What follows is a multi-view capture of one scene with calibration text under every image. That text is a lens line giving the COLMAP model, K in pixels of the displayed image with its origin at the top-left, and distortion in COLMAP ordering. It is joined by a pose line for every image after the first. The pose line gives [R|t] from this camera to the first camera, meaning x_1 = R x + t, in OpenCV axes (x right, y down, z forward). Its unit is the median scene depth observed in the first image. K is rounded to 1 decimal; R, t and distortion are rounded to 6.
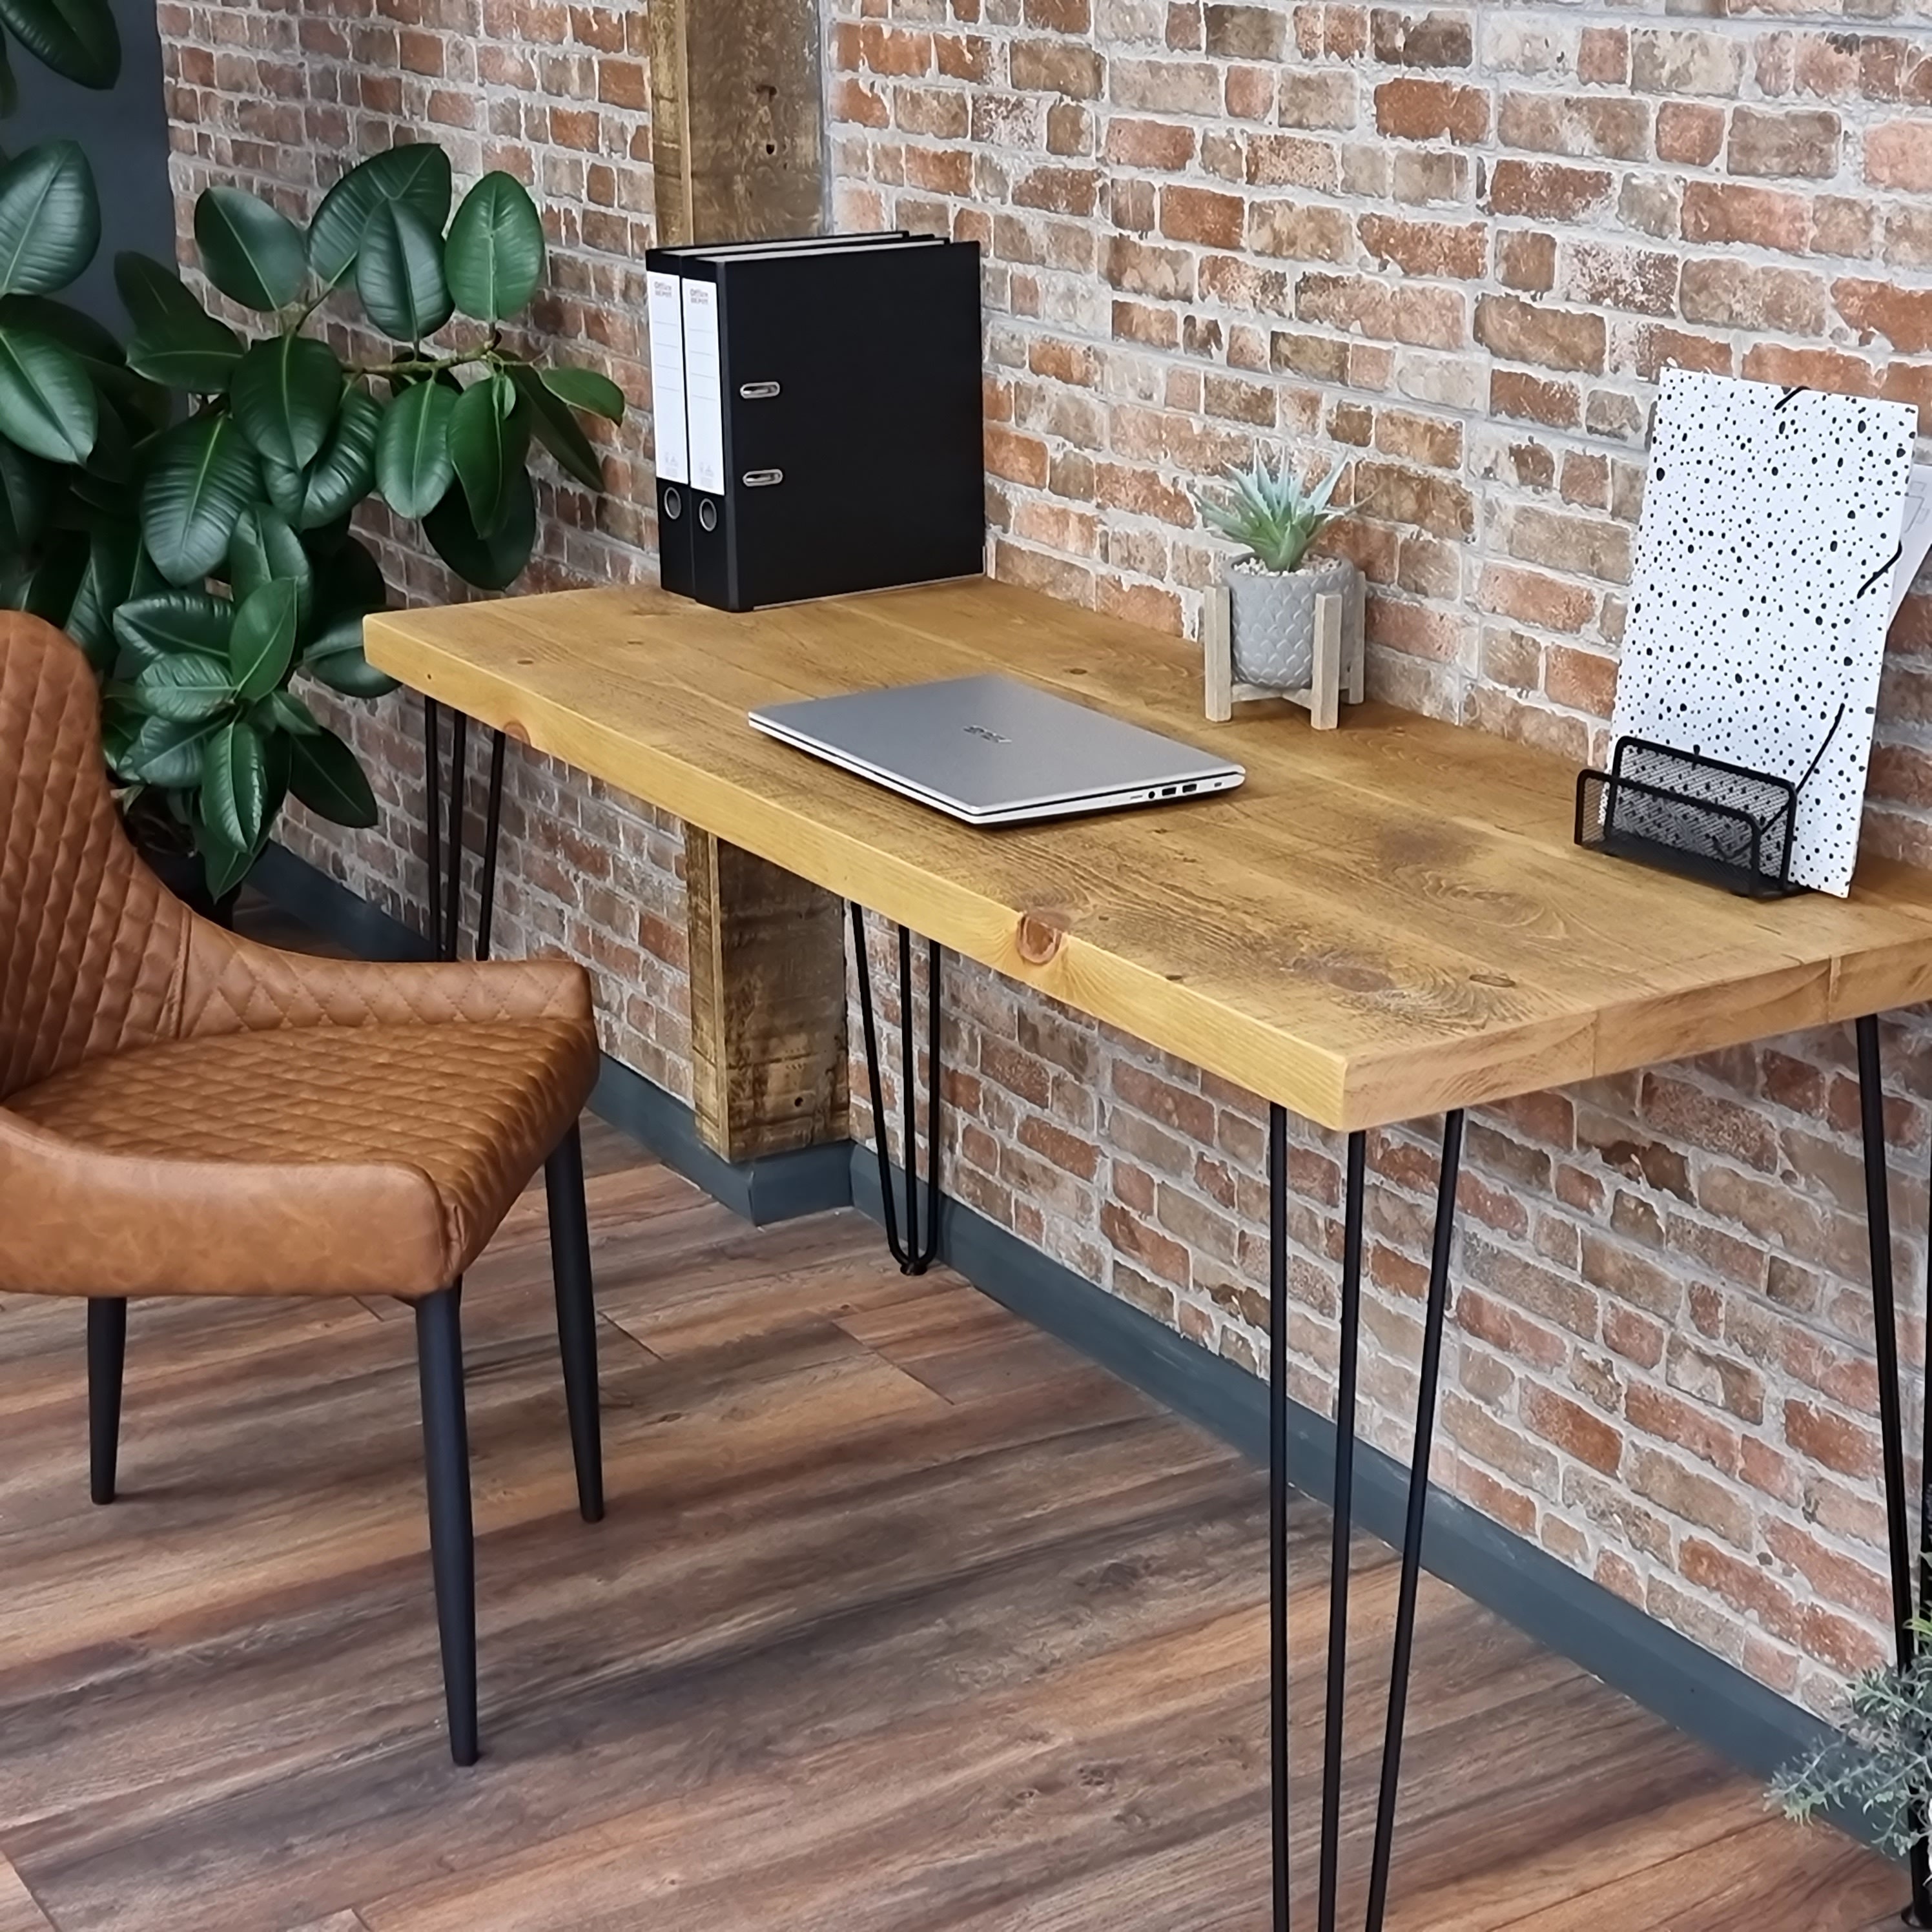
lens RADIAL K [[3549.8, 0, 1050.3], [0, 3549.8, 909.9], [0, 0, 1]] dist [0.091767, 0.000000]
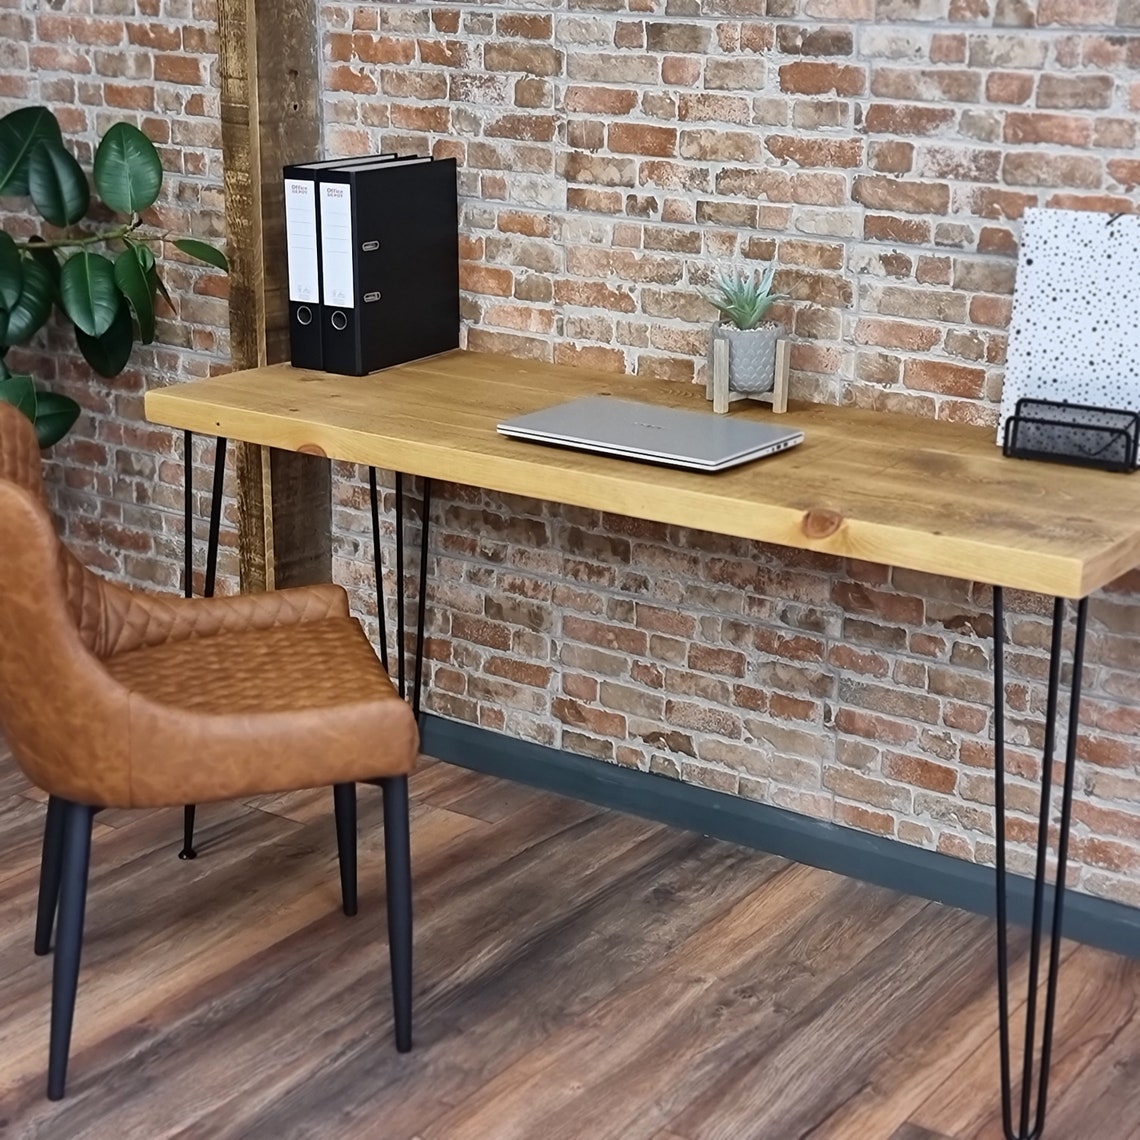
lens RADIAL K [[2094.6, 0, 609.8], [0, 2094.6, 535.2], [0, 0, 1]] dist [0.091767, 0.000000]
pose [[0.919222, -0.090117, 0.383288, -0.408647], [0.095461, 0.995420, 0.005099, -0.001544], [-0.381992, 0.031902, 0.923615, 0.026935]]
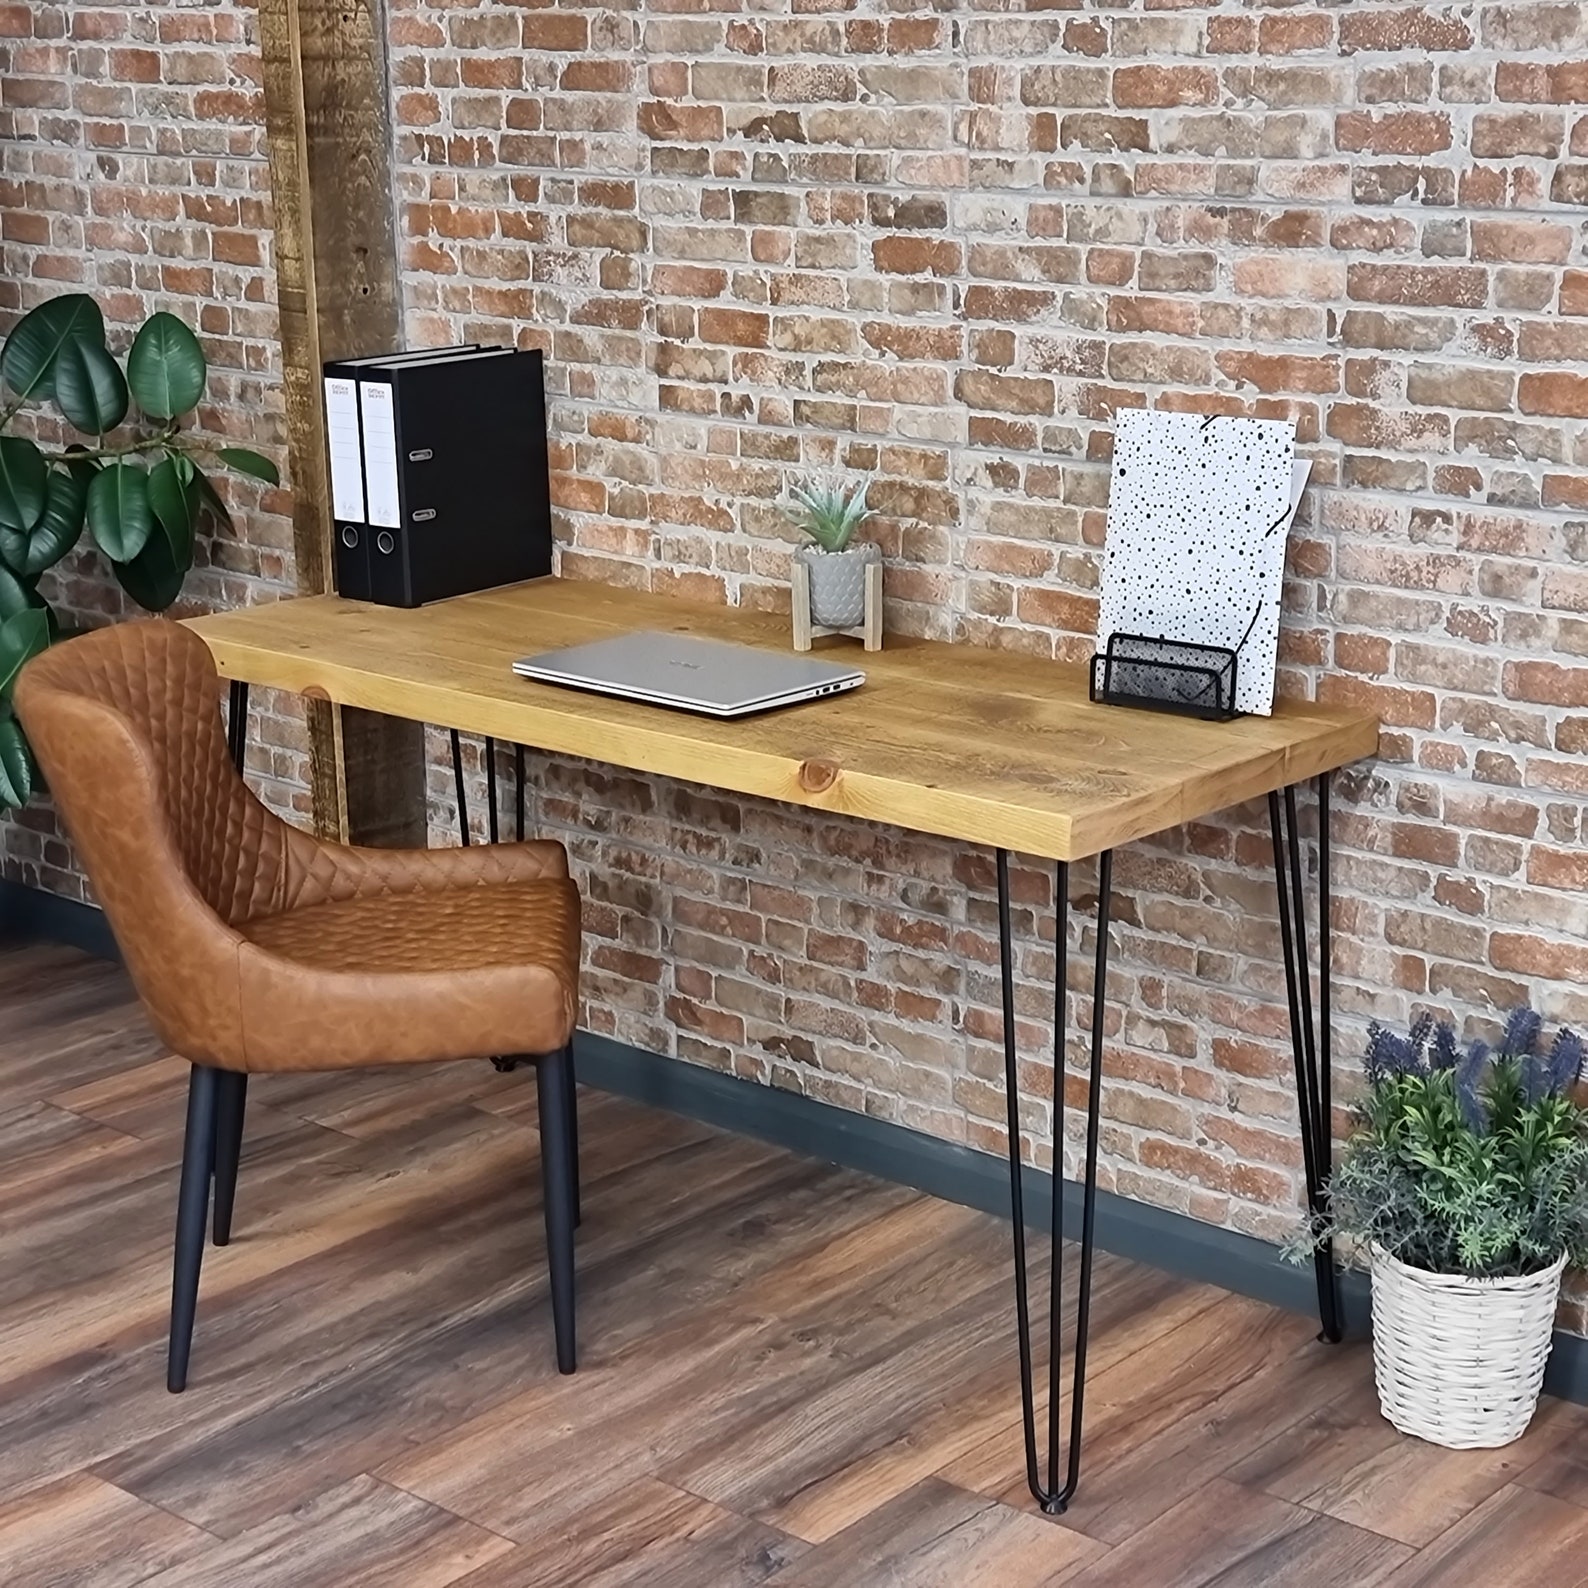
lens RADIAL K [[2917.7, 0, 852.1], [0, 2917.7, 782.8], [0, 0, 1]] dist [0.091767, 0.000000]
pose [[0.958242, -0.078092, 0.275090, -0.274395], [0.087850, 0.995861, -0.023314, 0.033872], [-0.272131, 0.046507, 0.961136, -0.212092]]
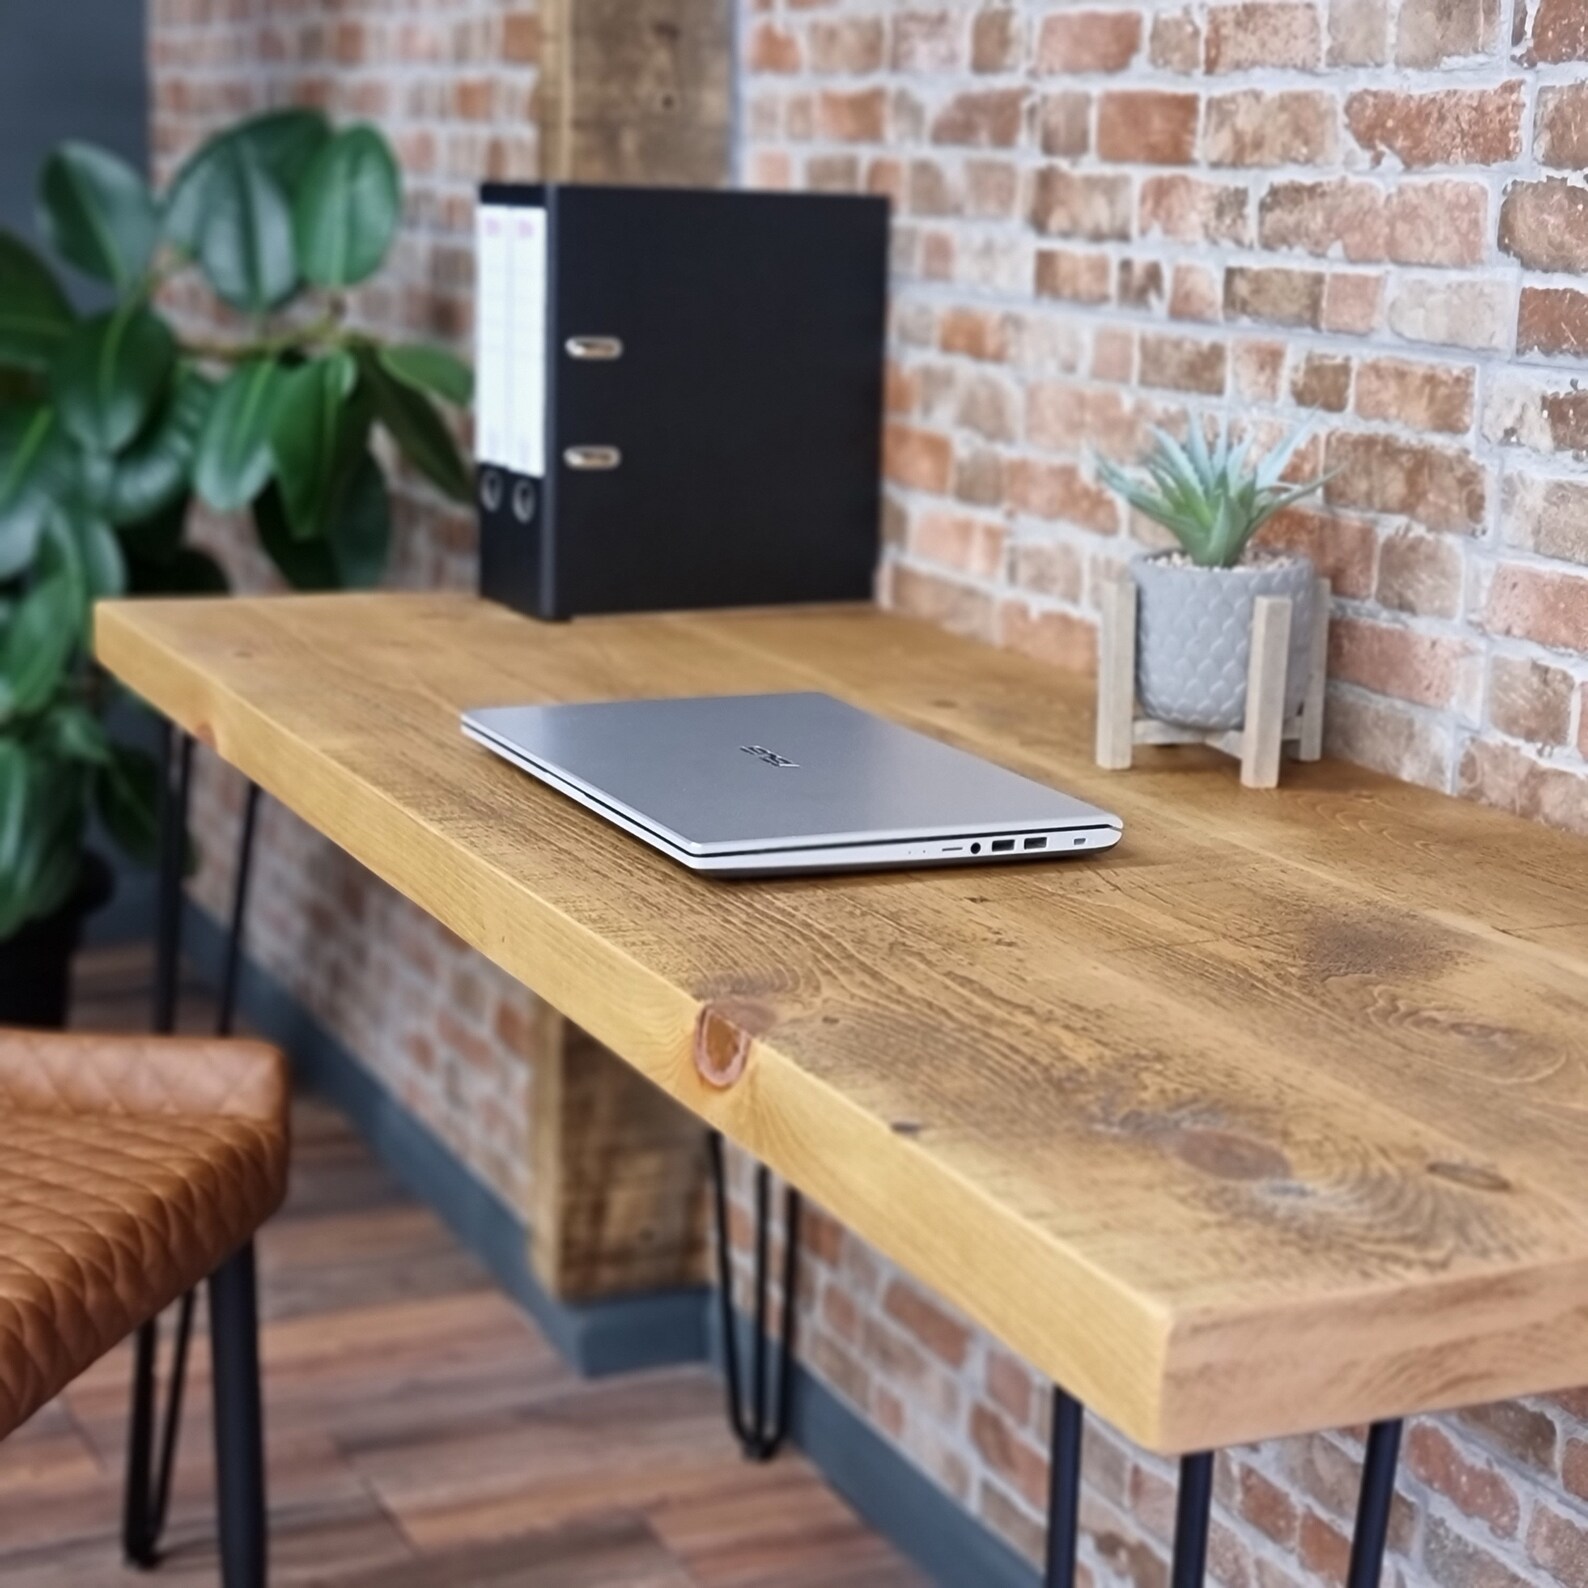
lens RADIAL K [[2942.3, 0, 857.6], [0, 2942.3, 745.0], [0, 0, 1]] dist [0.078790, 0.000000]
pose [[0.993414, 0.059904, -0.097677, 0.051847], [-0.069312, 0.992969, -0.095957, 0.002820], [0.091242, 0.102095, 0.990581, 0.386300]]
